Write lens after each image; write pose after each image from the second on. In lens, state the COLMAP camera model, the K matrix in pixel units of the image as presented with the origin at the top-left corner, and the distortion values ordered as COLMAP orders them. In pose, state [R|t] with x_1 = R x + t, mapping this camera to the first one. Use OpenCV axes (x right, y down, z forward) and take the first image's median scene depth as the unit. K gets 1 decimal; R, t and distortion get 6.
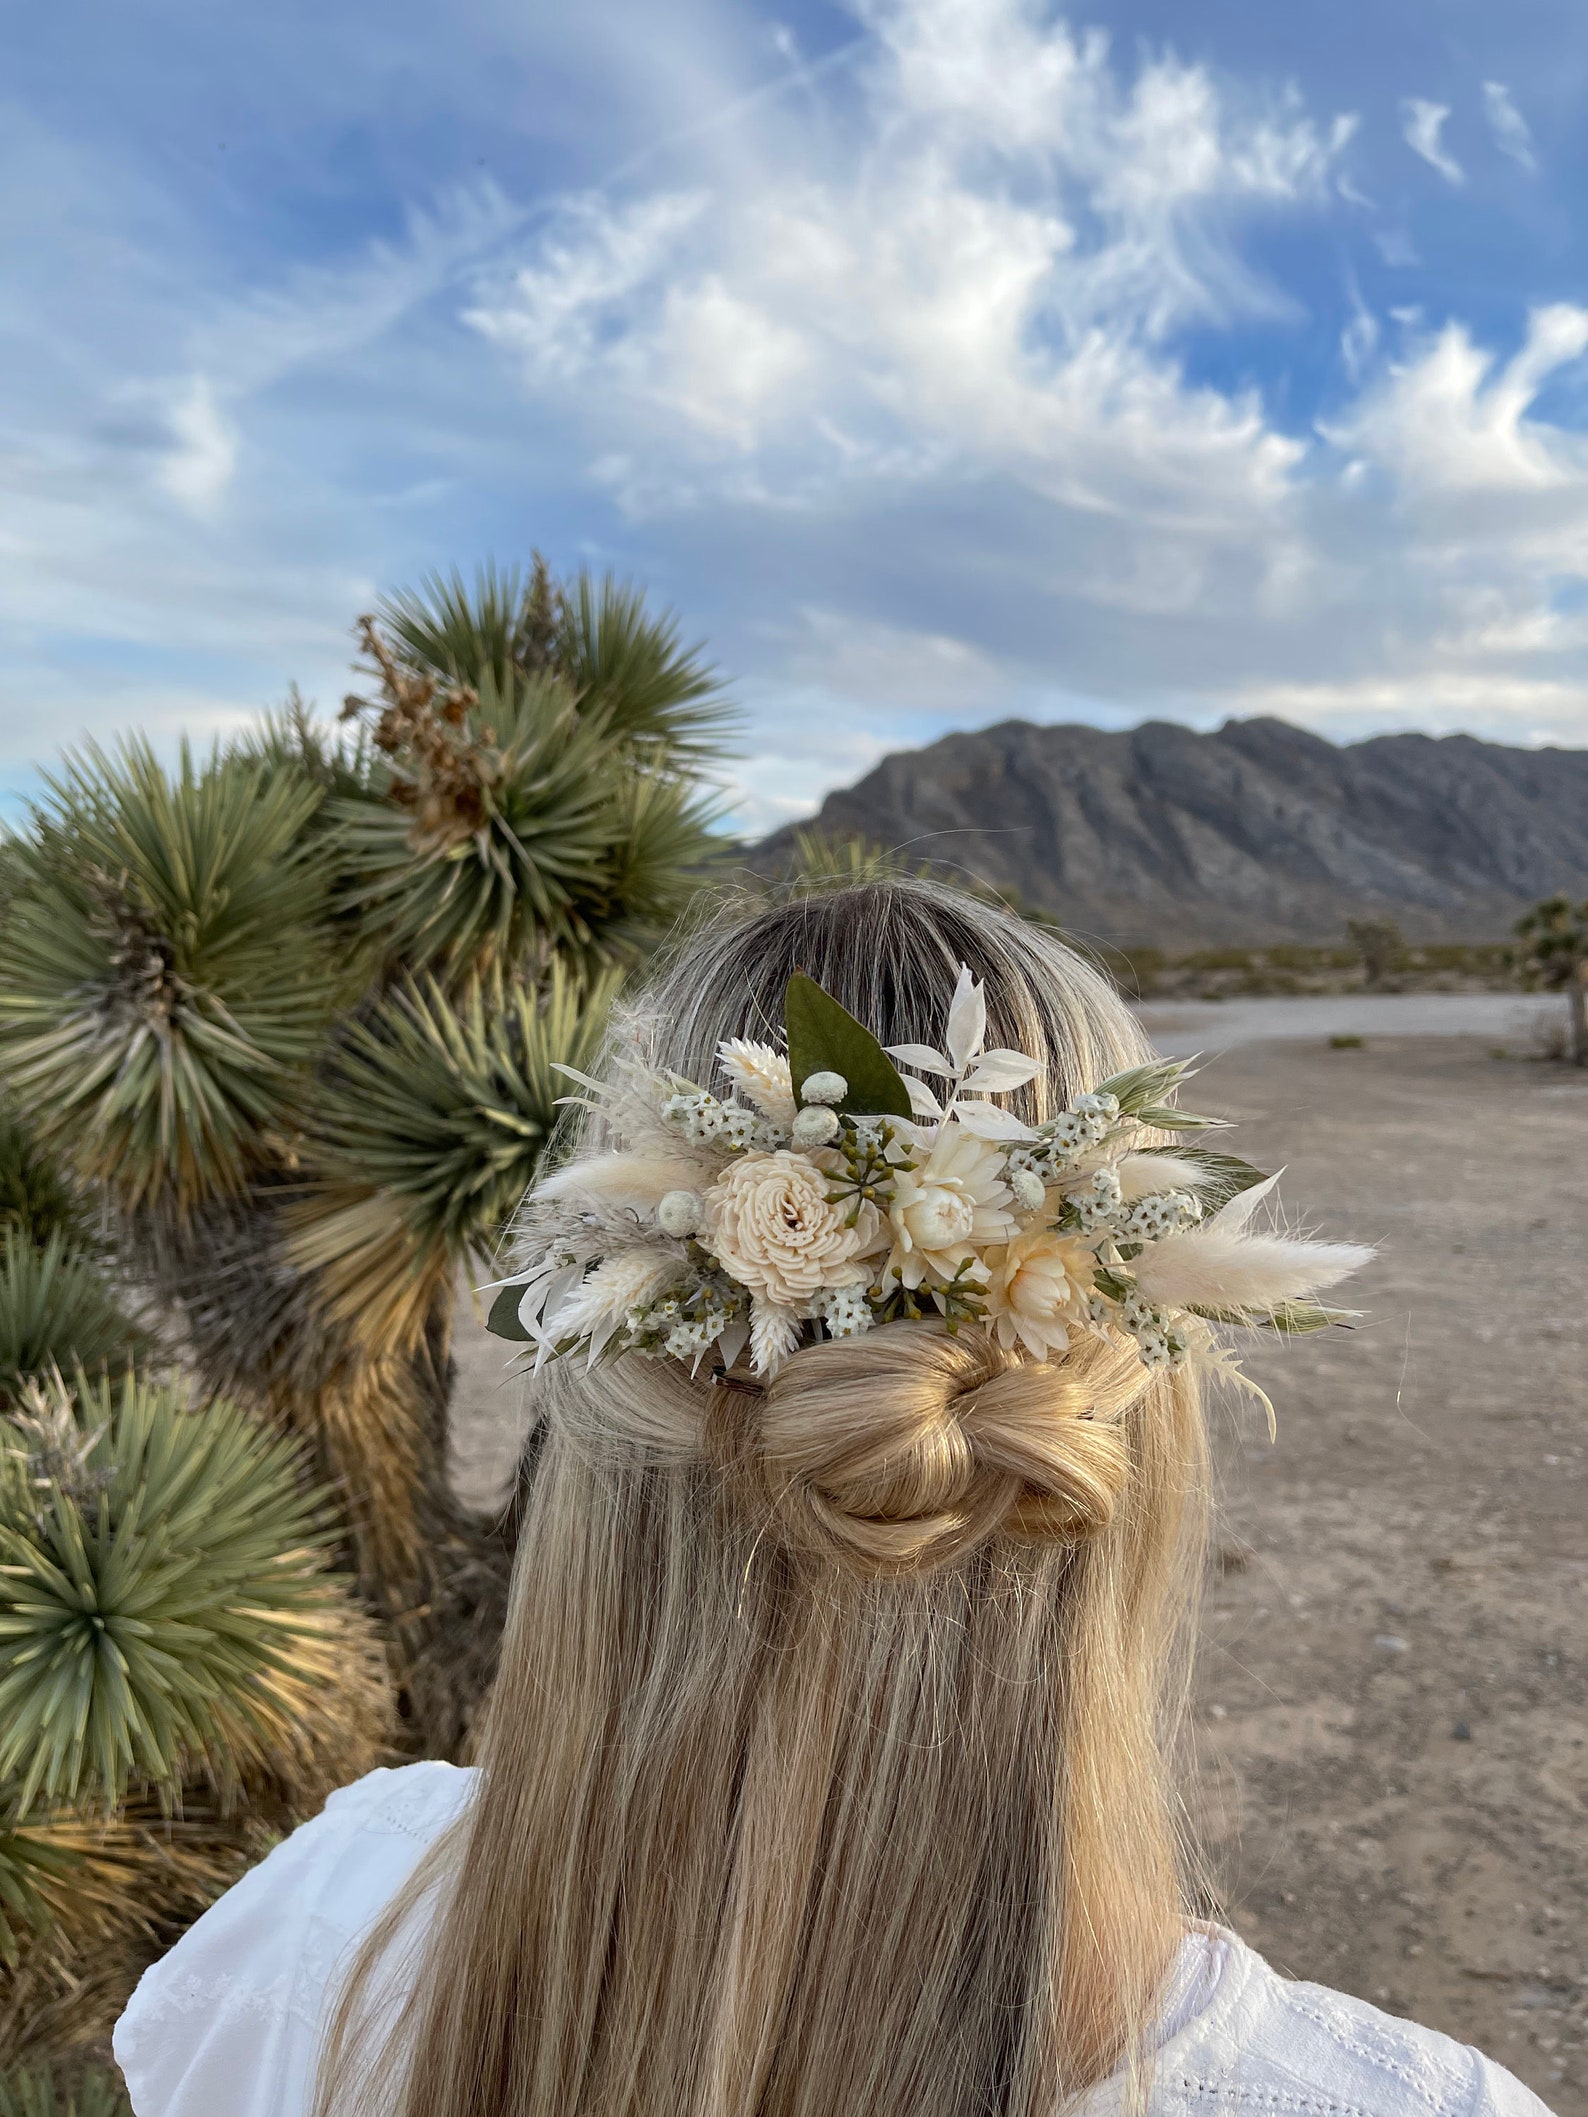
lens RADIAL K [[1736.8, 0, 794.0], [0, 1736.8, 1058.5], [0, 0, 1]] dist [0.126704, -0.000383]
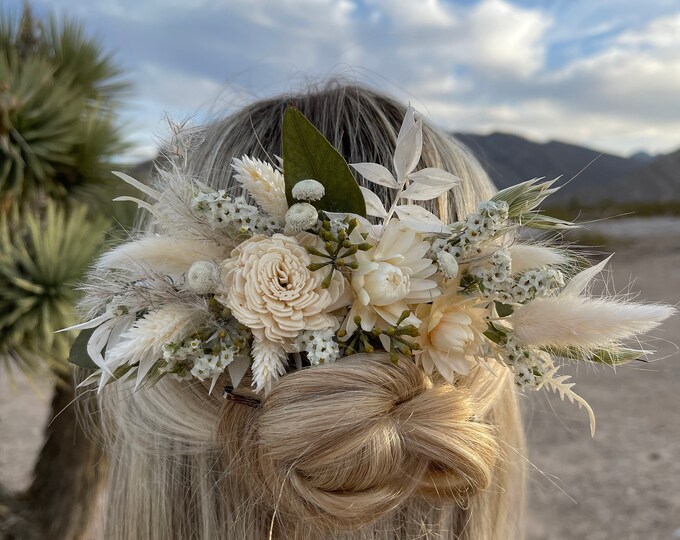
lens RADIAL K [[763.1, 0, 340.0], [0, 763.1, 270.0], [0, 0, 1]] dist [0.074437, -0.017748]
pose [[0.993775, 0.020773, 0.109452, -0.023626], [-0.021780, 0.999731, 0.008020, 0.076016], [-0.109256, -0.010354, 0.993960, 0.375405]]
